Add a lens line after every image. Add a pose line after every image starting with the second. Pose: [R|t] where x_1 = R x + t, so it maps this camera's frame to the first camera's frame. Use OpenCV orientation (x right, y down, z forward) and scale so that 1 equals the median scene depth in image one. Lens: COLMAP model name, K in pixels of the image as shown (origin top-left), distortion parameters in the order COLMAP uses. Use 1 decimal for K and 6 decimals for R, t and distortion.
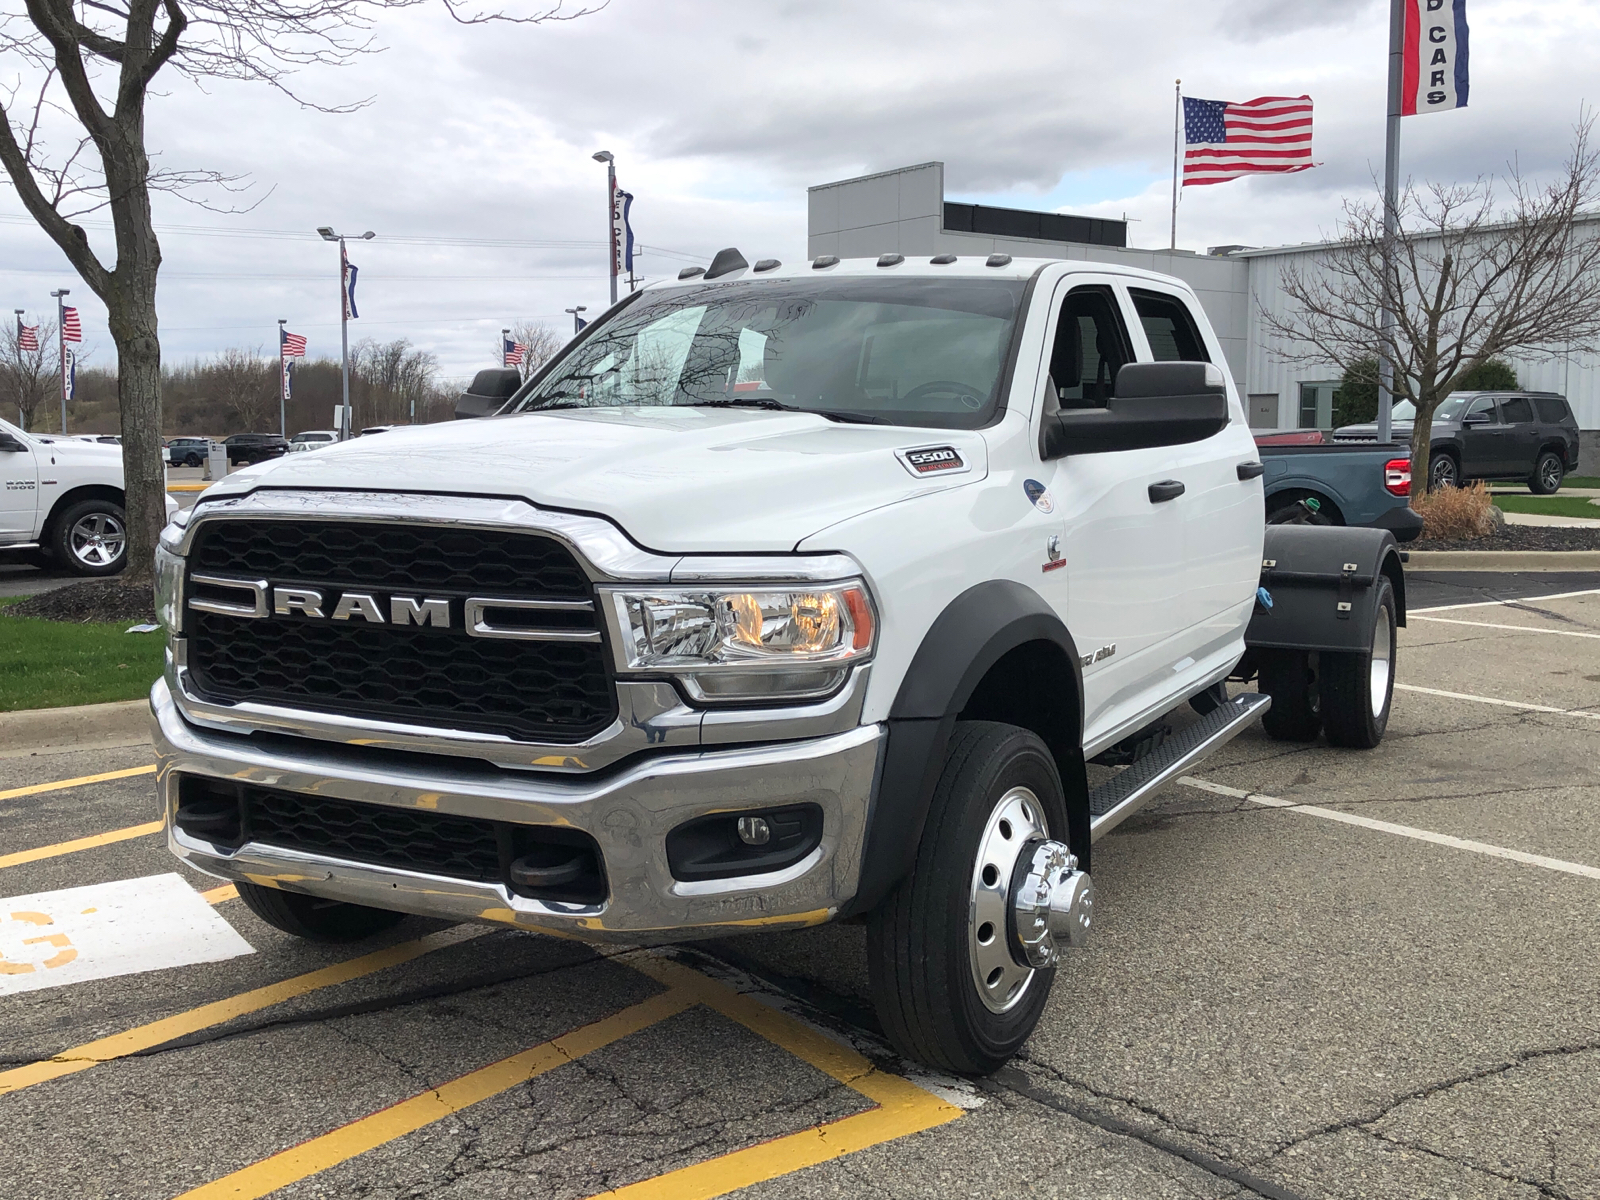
lens RADIAL K [[1669.0, 0, 795.4], [0, 1669.0, 562.9], [0, 0, 1]] dist [0.123132, -0.326439]
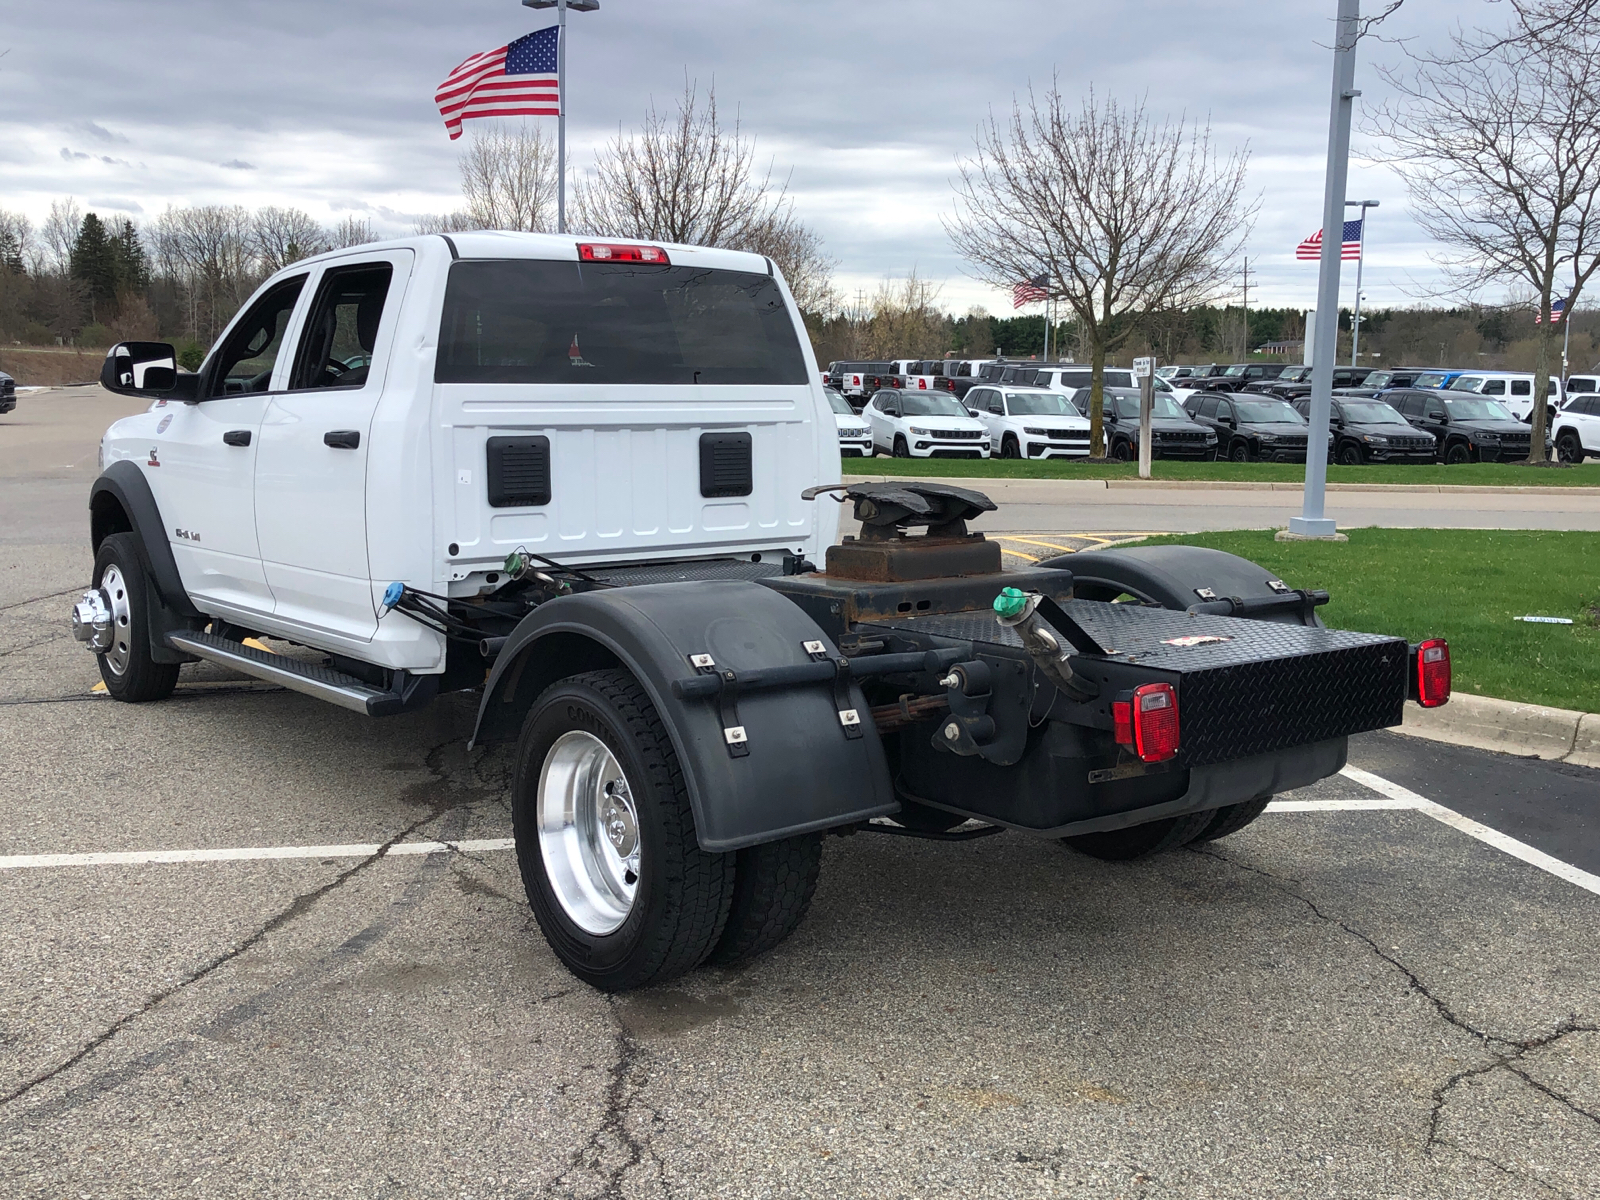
lens RADIAL K [[1669.0, 0, 795.4], [0, 1669.0, 562.9], [0, 0, 1]] dist [0.123132, -0.326439]
pose [[-0.413283, 0.093708, -0.905768, 1.638062], [-0.090501, 0.985539, 0.143254, -0.230428], [0.906094, 0.141177, -0.398826, 2.578105]]
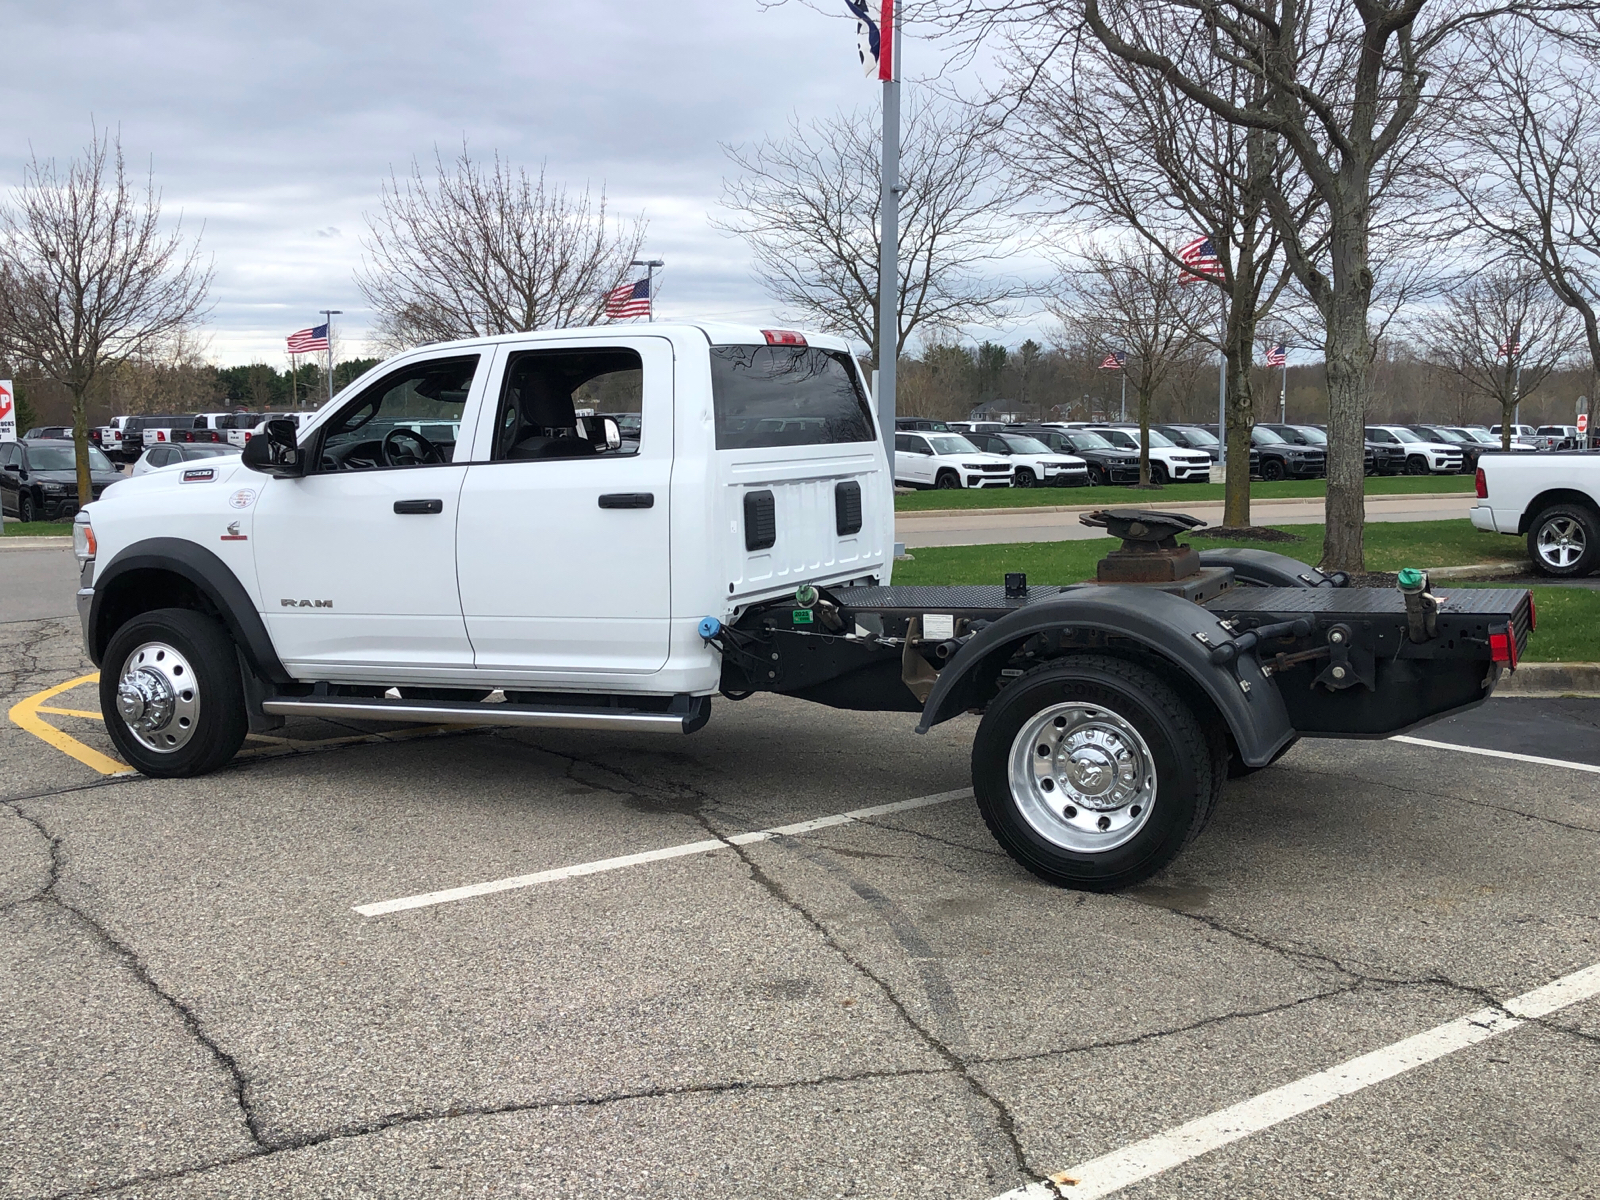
lens RADIAL K [[1669.0, 0, 795.4], [0, 1669.0, 562.9], [0, 0, 1]] dist [0.123132, -0.326439]
pose [[0.026810, 0.080736, -0.996375, 2.172306], [-0.070523, 0.994402, 0.078678, -0.171803], [0.997150, 0.068158, 0.032354, 1.716074]]
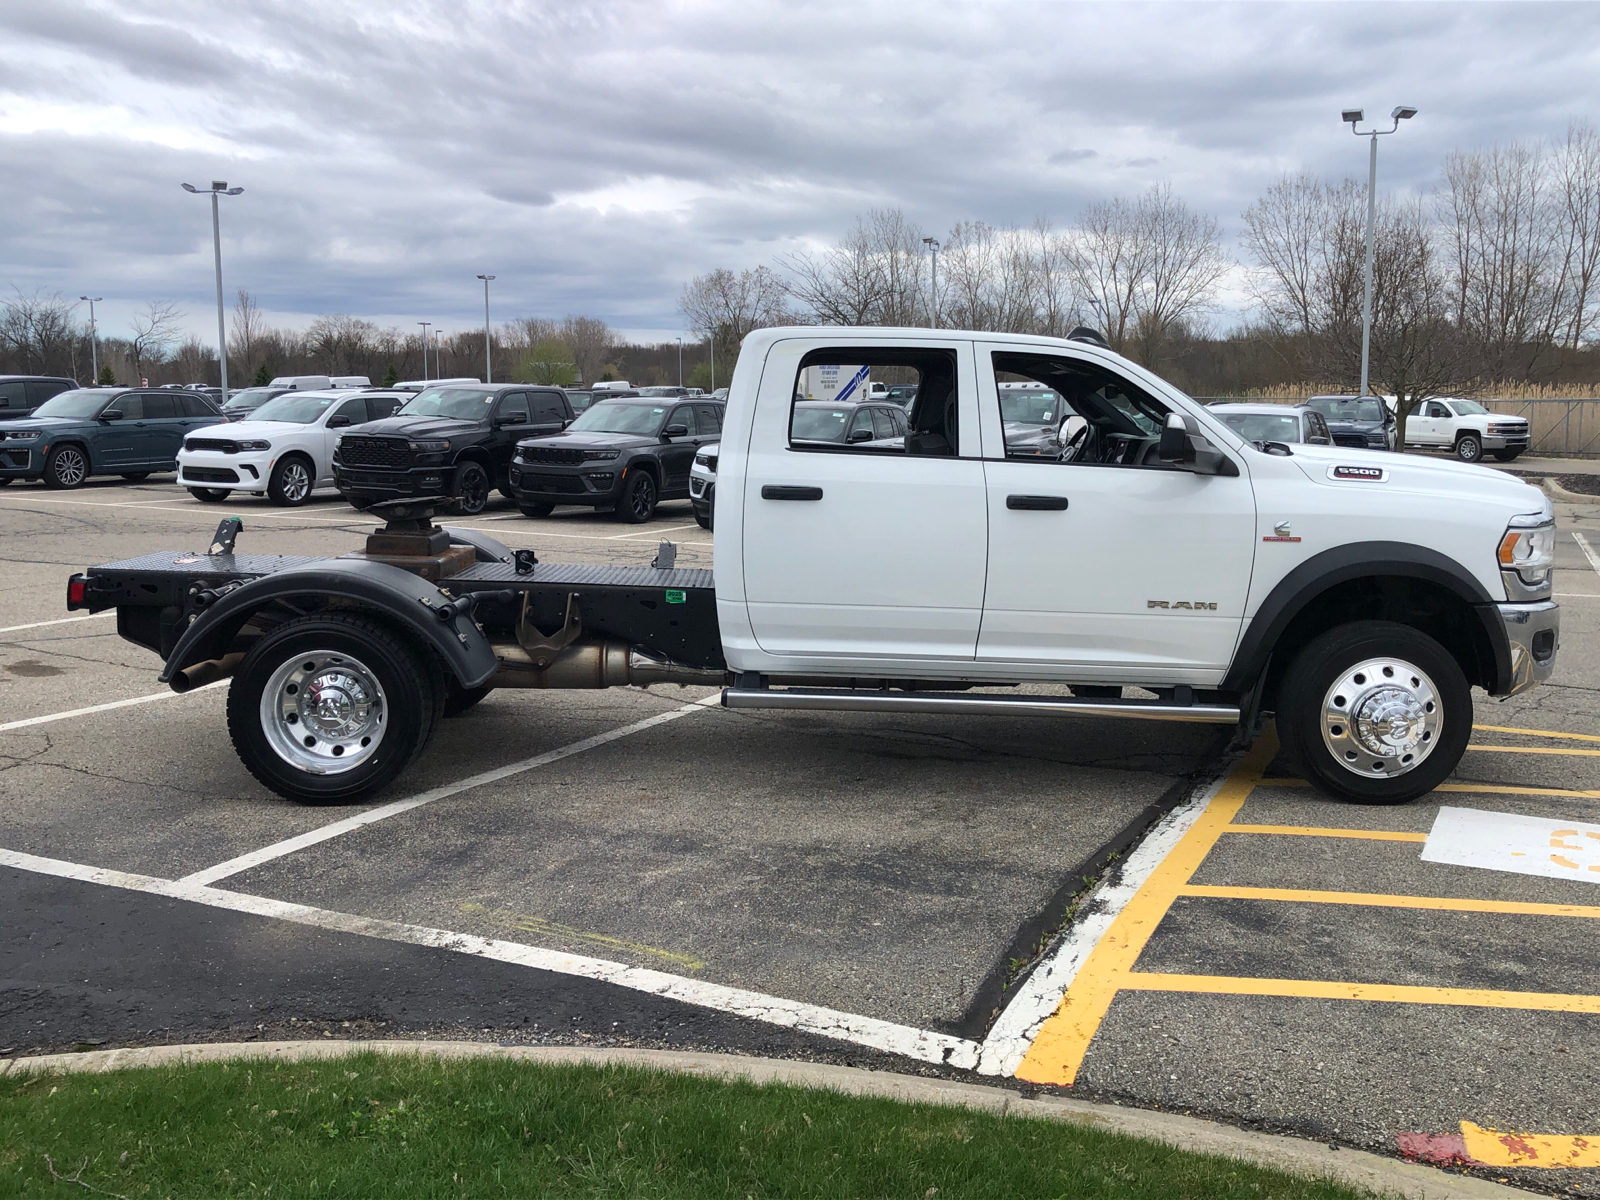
lens RADIAL K [[1483.6, 0, 794.0], [0, 1483.6, 600.9], [0, 0, 1]] dist [0.079996, -0.183952]
pose [[-0.486687, -0.114770, 0.866004, -1.457340], [0.066924, 0.983520, 0.167955, -0.268409], [-0.871009, 0.139698, -0.470986, 2.619915]]
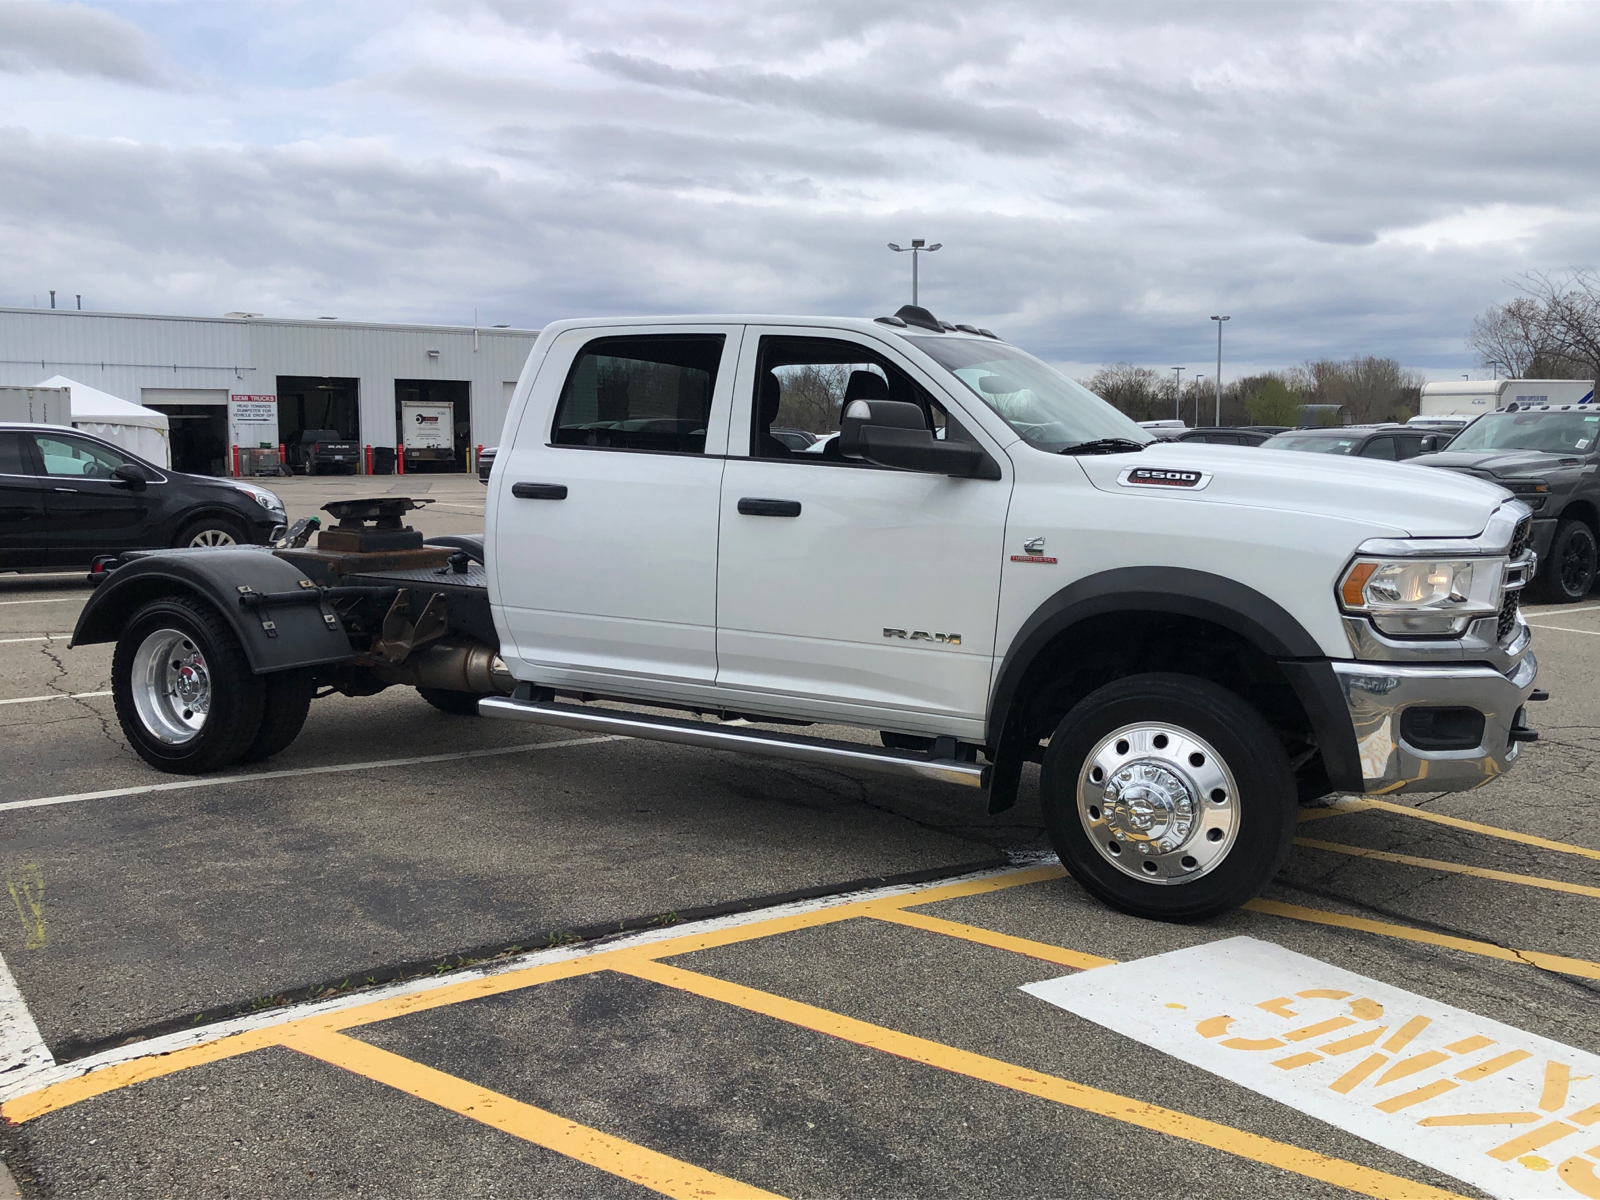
lens RADIAL K [[1483.6, 0, 794.0], [0, 1483.6, 600.9], [0, 0, 1]] dist [0.079996, -0.183952]
pose [[-0.001473, -0.101153, 0.994870, -1.567785], [0.077573, 0.991861, 0.100962, -0.133552], [-0.996986, 0.077324, 0.006386, 1.570915]]
